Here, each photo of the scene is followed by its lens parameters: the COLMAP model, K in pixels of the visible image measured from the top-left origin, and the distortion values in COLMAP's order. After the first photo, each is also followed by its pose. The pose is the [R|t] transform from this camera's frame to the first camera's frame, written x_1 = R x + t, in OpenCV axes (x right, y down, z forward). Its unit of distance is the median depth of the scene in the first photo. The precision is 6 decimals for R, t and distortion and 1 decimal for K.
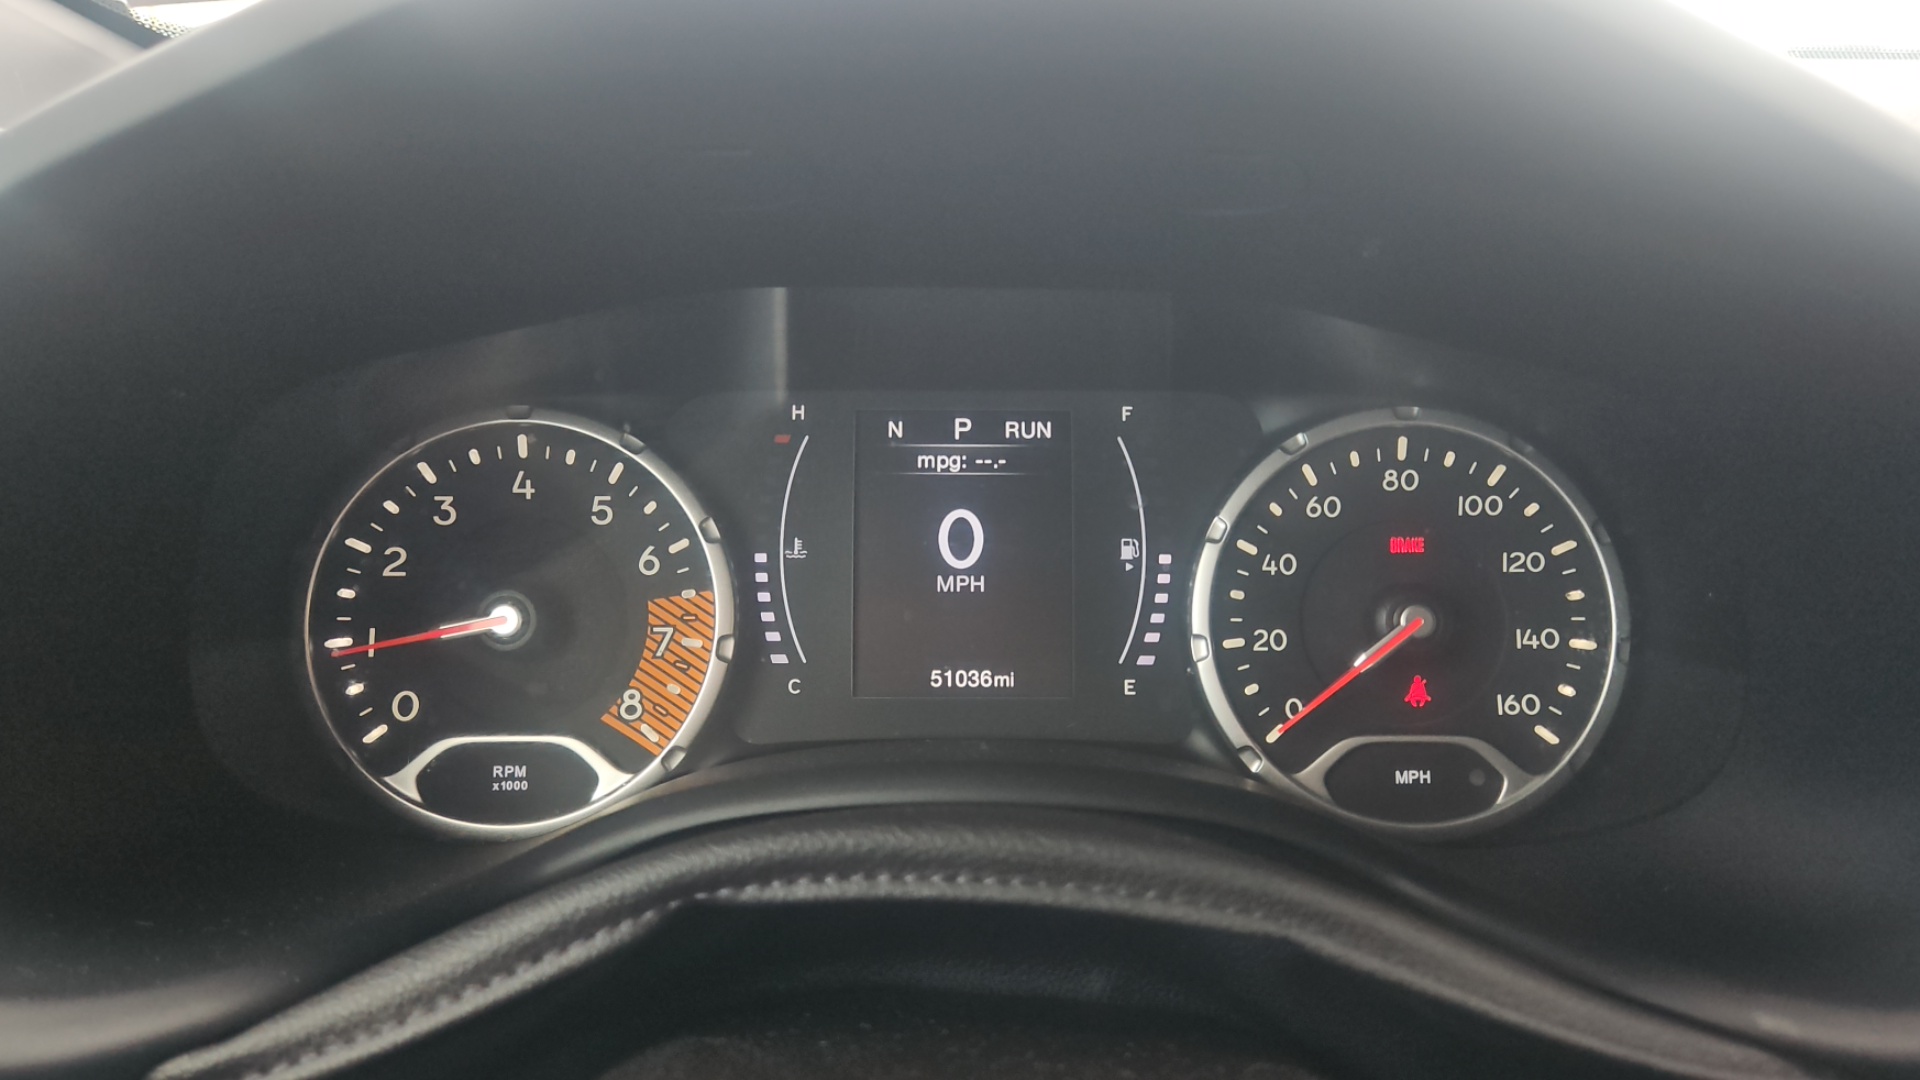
lens RADIAL K [[1364.8, 0, 960.0], [0, 1364.8, 540.0], [0, 0, 1]] dist [0.000428, 0.001734]
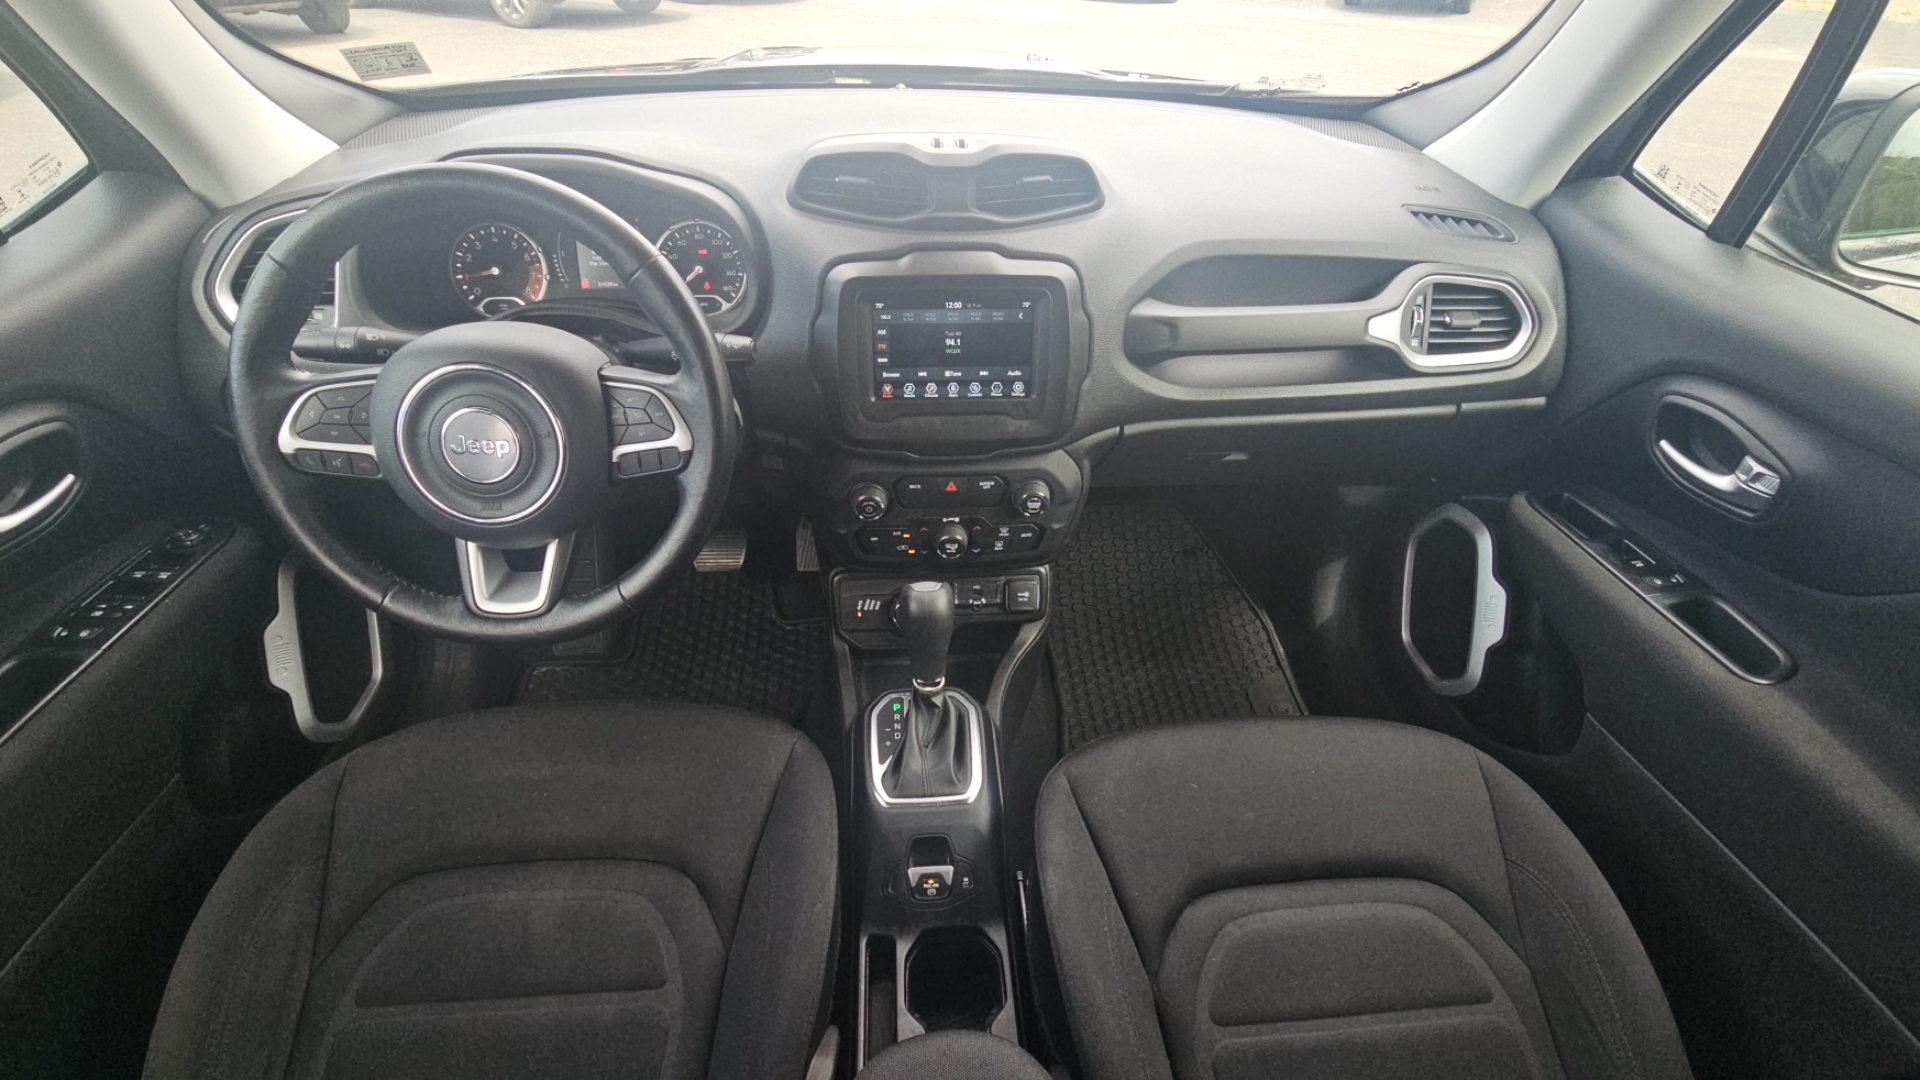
lens RADIAL K [[860.3, 0, 956.7], [0, 860.3, 534.3], [0, 0, 1]] dist [0.013714, -0.009209]
pose [[0.997682, -0.031455, 0.060345, 0.975355], [0.008935, 0.939637, 0.342055, -0.086081], [-0.067462, -0.340723, 0.937740, -2.055042]]
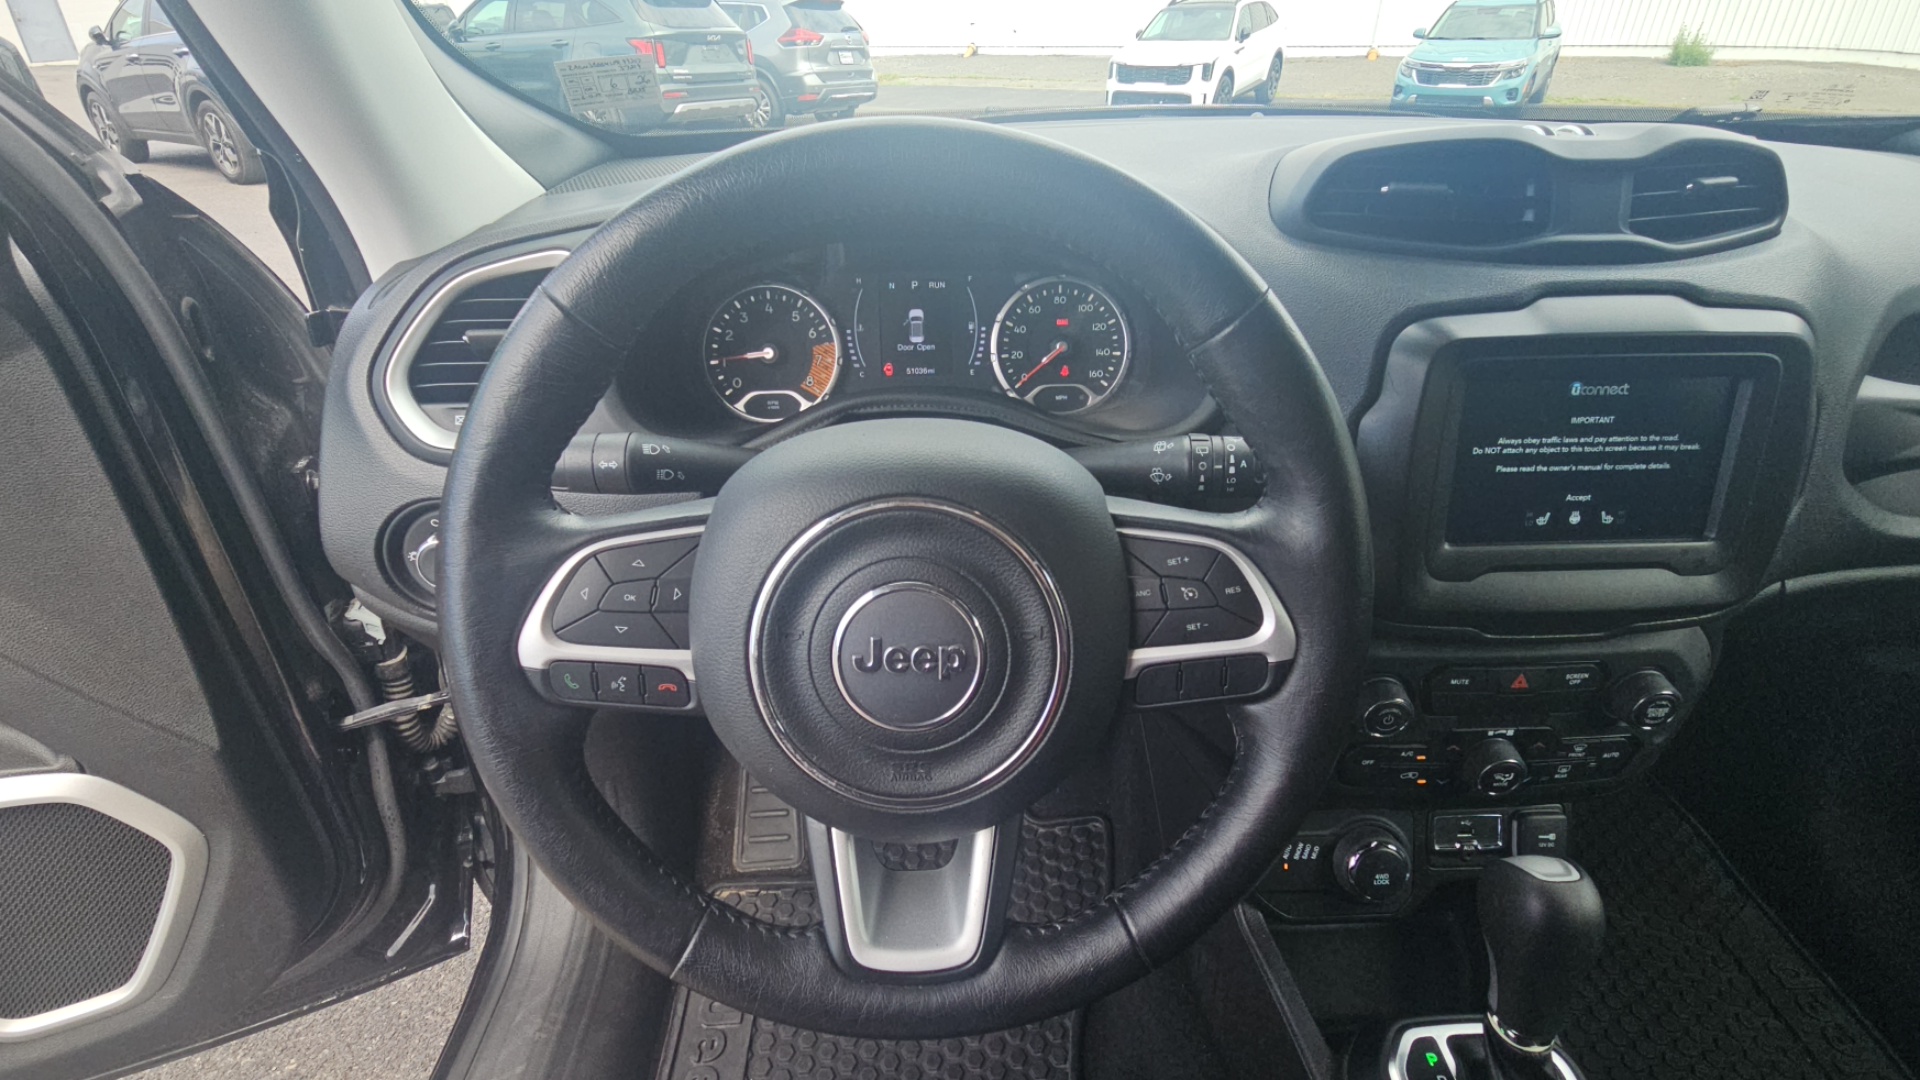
lens RADIAL K [[860.3, 0, 956.7], [0, 860.3, 534.3], [0, 0, 1]] dist [0.013714, -0.009209]
pose [[0.999225, -0.029507, 0.026049, 0.029583], [0.023070, 0.975274, 0.219791, 0.038774], [-0.031890, -0.219019, 0.975199, -0.981310]]
